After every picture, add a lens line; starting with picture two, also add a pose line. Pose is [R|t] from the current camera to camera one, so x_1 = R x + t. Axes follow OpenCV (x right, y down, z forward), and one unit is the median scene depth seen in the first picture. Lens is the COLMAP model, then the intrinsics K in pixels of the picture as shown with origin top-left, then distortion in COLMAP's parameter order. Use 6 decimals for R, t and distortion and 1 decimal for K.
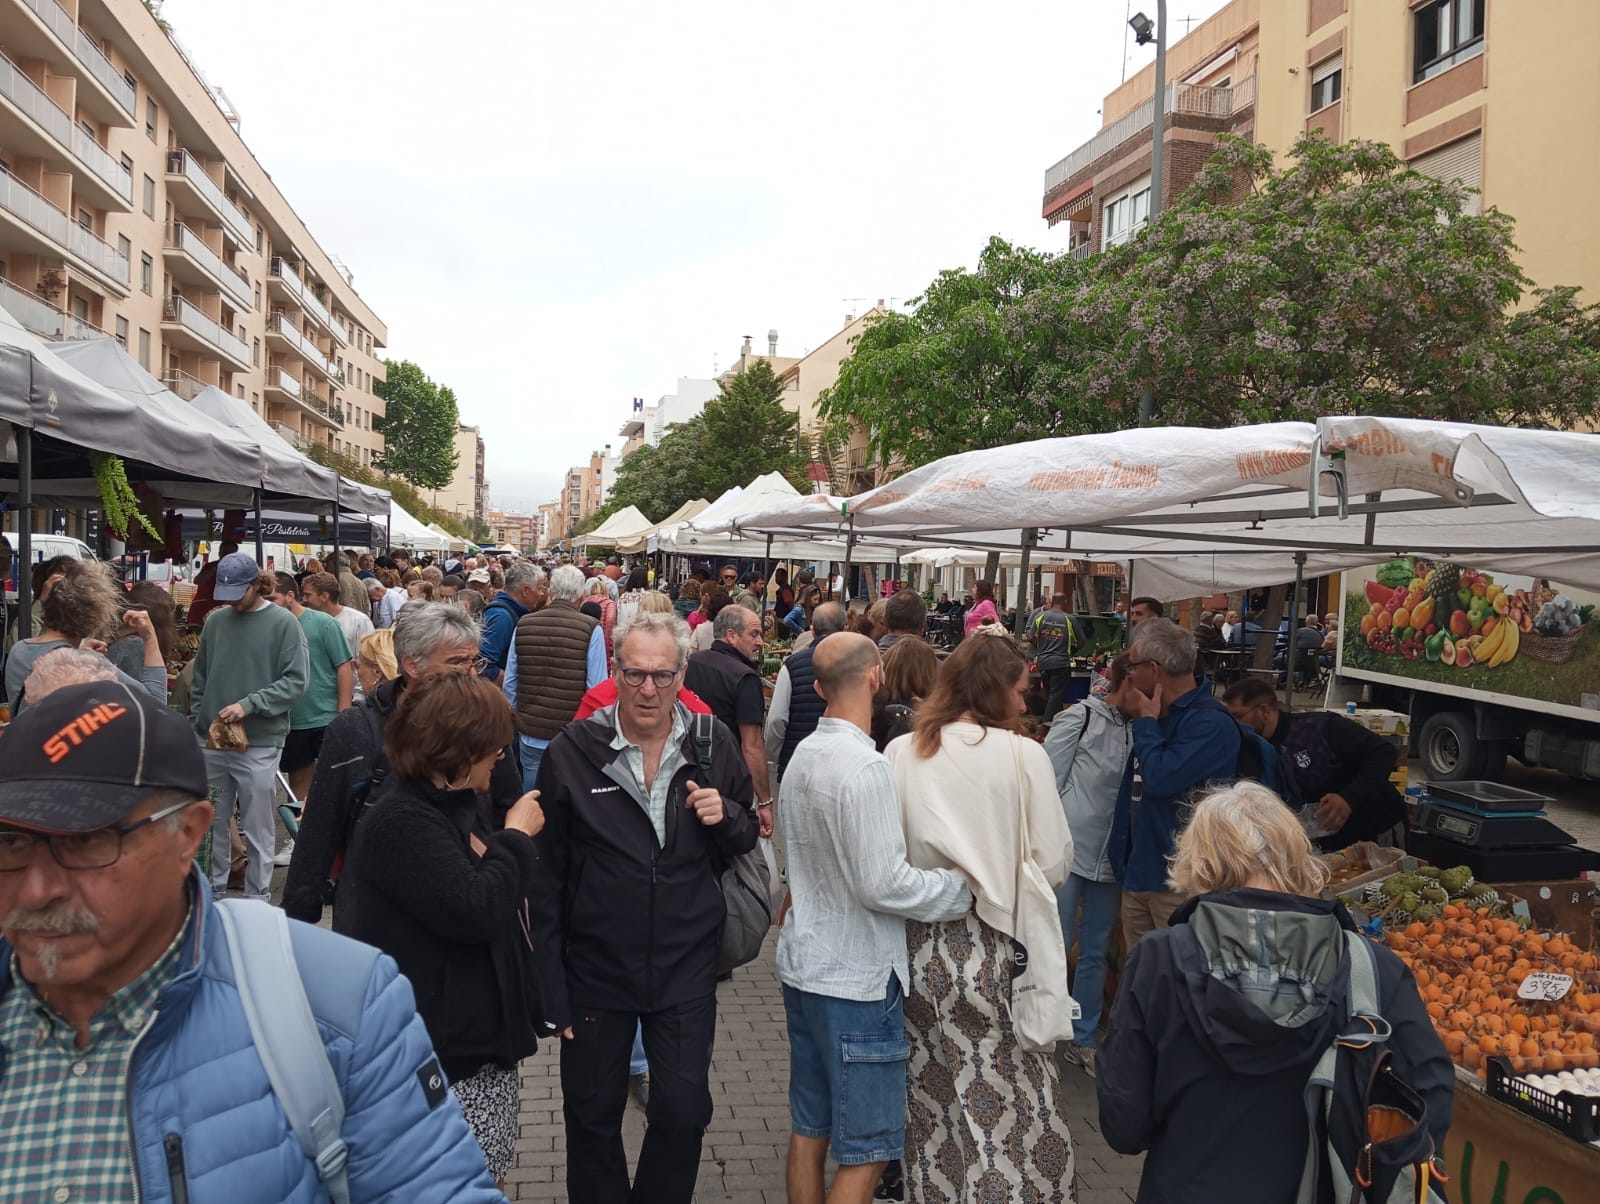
lens RADIAL K [[1316.7, 0, 798.8], [0, 1316.7, 606.0], [0, 0, 1]] dist [-0.013946, -0.006673]
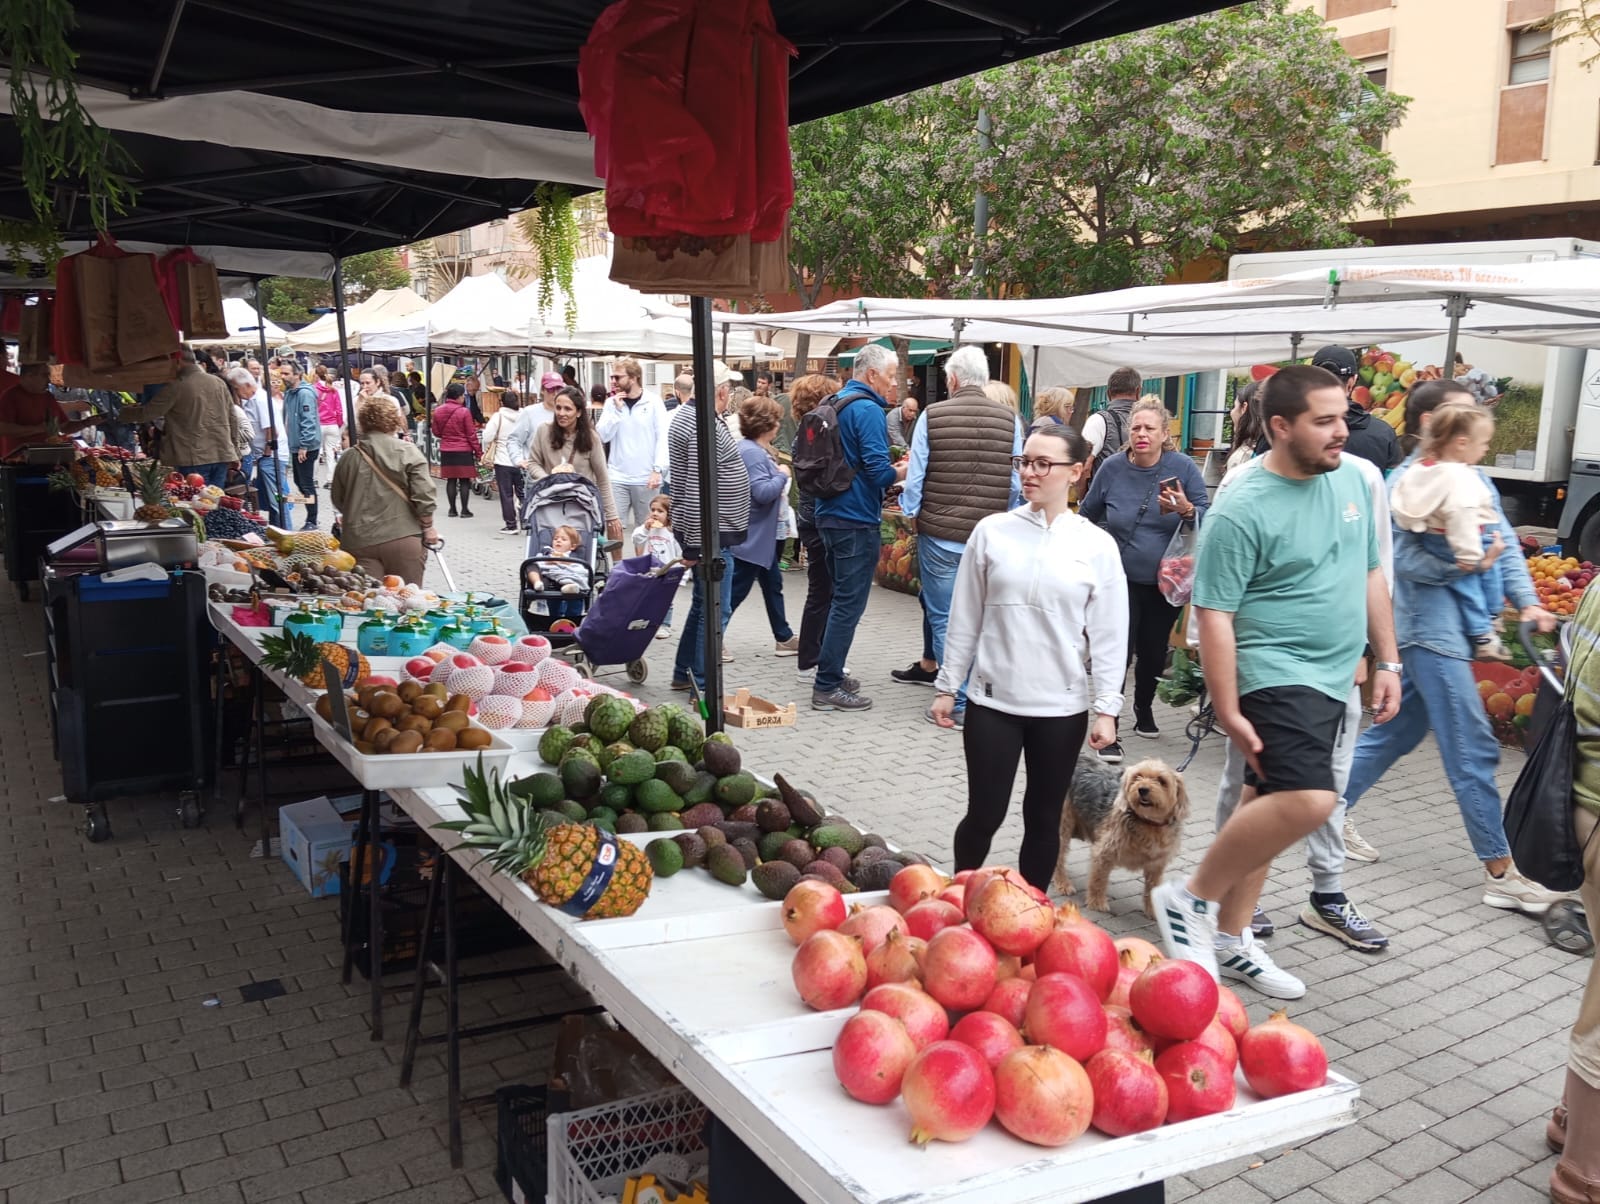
lens RADIAL K [[1316.7, 0, 801.0], [0, 1316.7, 597.3], [0, 0, 1]] dist [-0.013946, -0.006673]
pose [[0.927834, -0.082757, 0.363698, -0.366705], [0.029960, 0.988461, 0.148486, 0.000775], [-0.371789, -0.126874, 0.919606, 0.134371]]
